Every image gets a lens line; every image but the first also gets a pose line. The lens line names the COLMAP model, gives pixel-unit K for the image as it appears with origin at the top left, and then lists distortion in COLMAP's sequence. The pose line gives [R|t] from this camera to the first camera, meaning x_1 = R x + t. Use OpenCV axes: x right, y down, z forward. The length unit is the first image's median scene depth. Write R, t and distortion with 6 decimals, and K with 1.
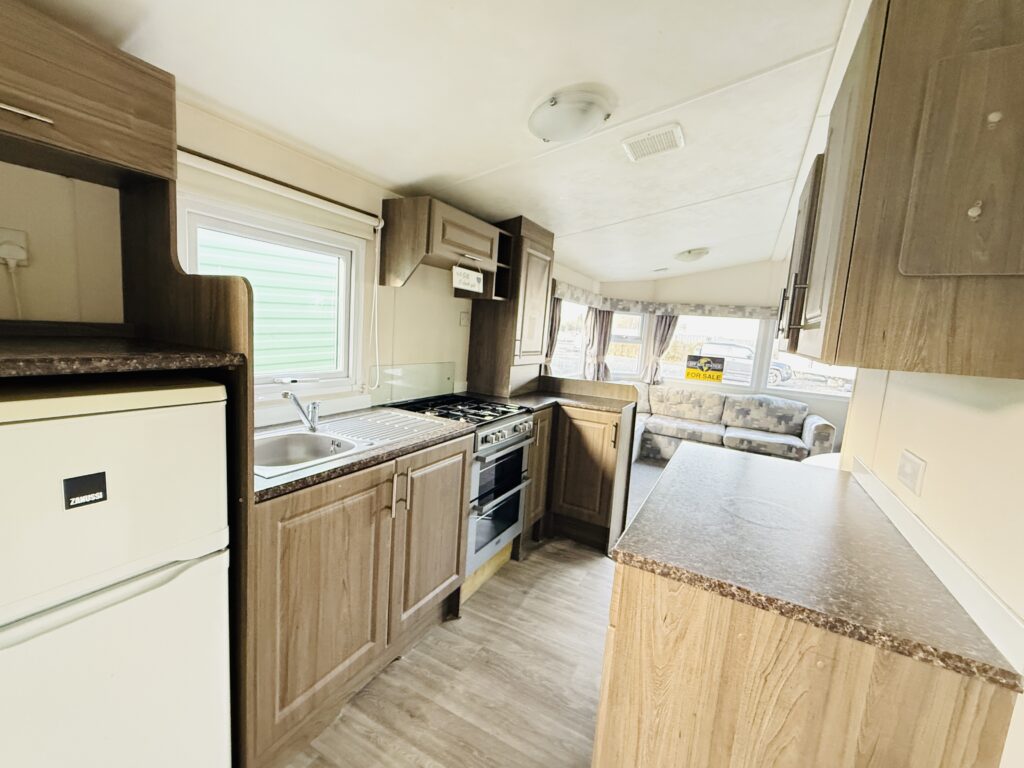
lens RADIAL K [[440.3, 0, 515.8], [0, 440.3, 385.4], [0, 0, 1]] dist [-0.000961, -0.000123]
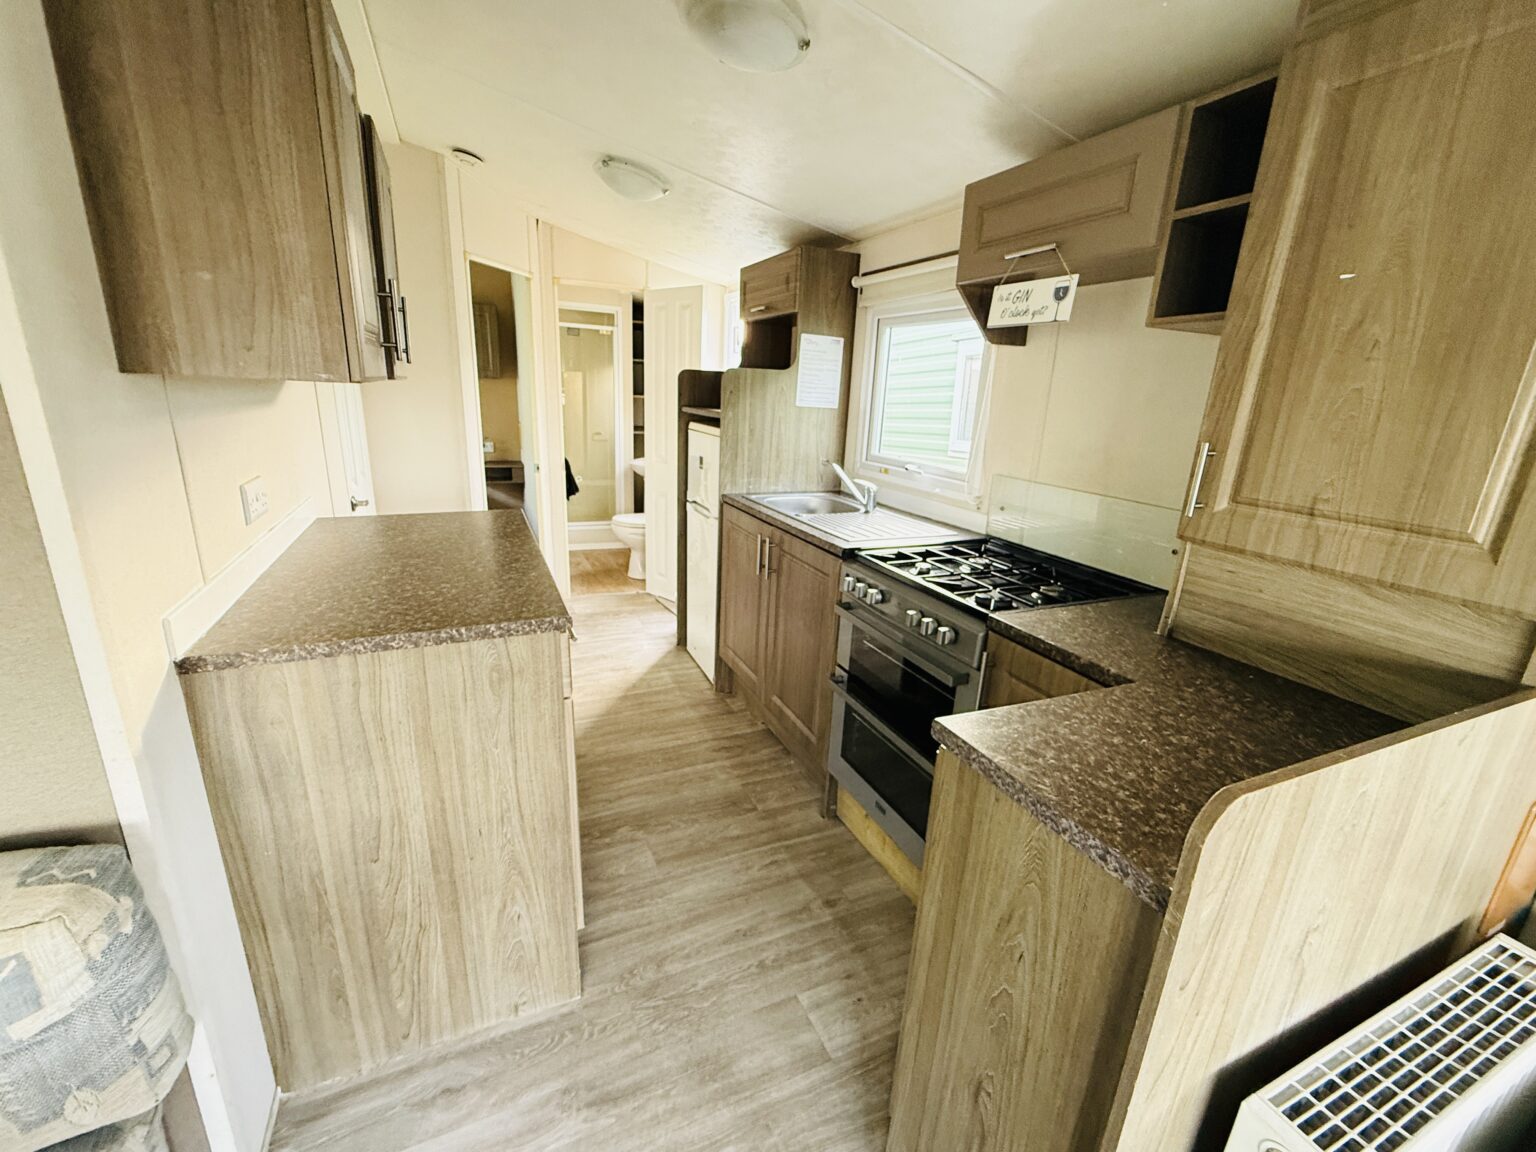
lens RADIAL K [[660.5, 0, 772.8], [0, 660.5, 582.6], [0, 0, 1]] dist [-0.000961, -0.000123]
pose [[-0.608031, 0.128262, -0.783484, 1.261264], [-0.191963, 0.933829, 0.301850, -0.235549], [0.770356, 0.333934, -0.543175, 2.467366]]
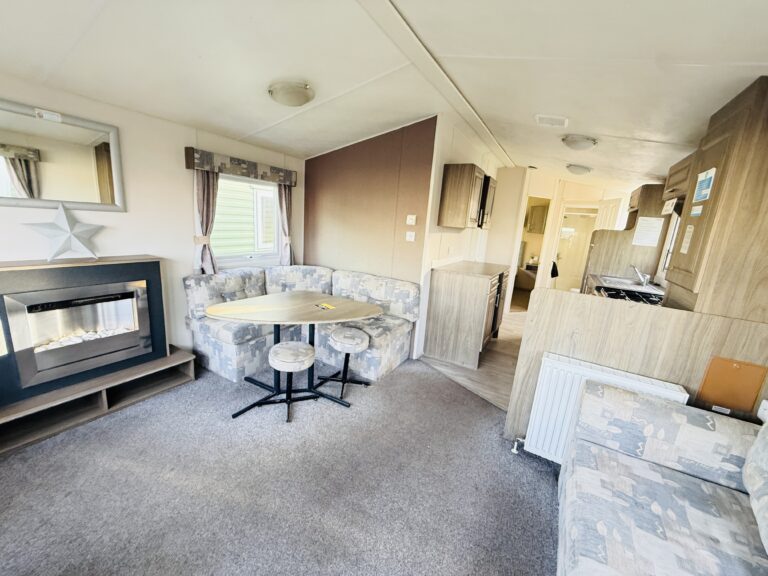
lens RADIAL K [[311.0, 0, 380.8], [0, 311.0, 286.3], [0, 0, 1]] dist [0.000000, -0.000031]
pose [[-0.988844, -0.148436, 0.012442, 1.454739], [-0.135704, 0.932160, 0.335653, -0.427356], [-0.061421, 0.330219, -0.941904, 4.098460]]
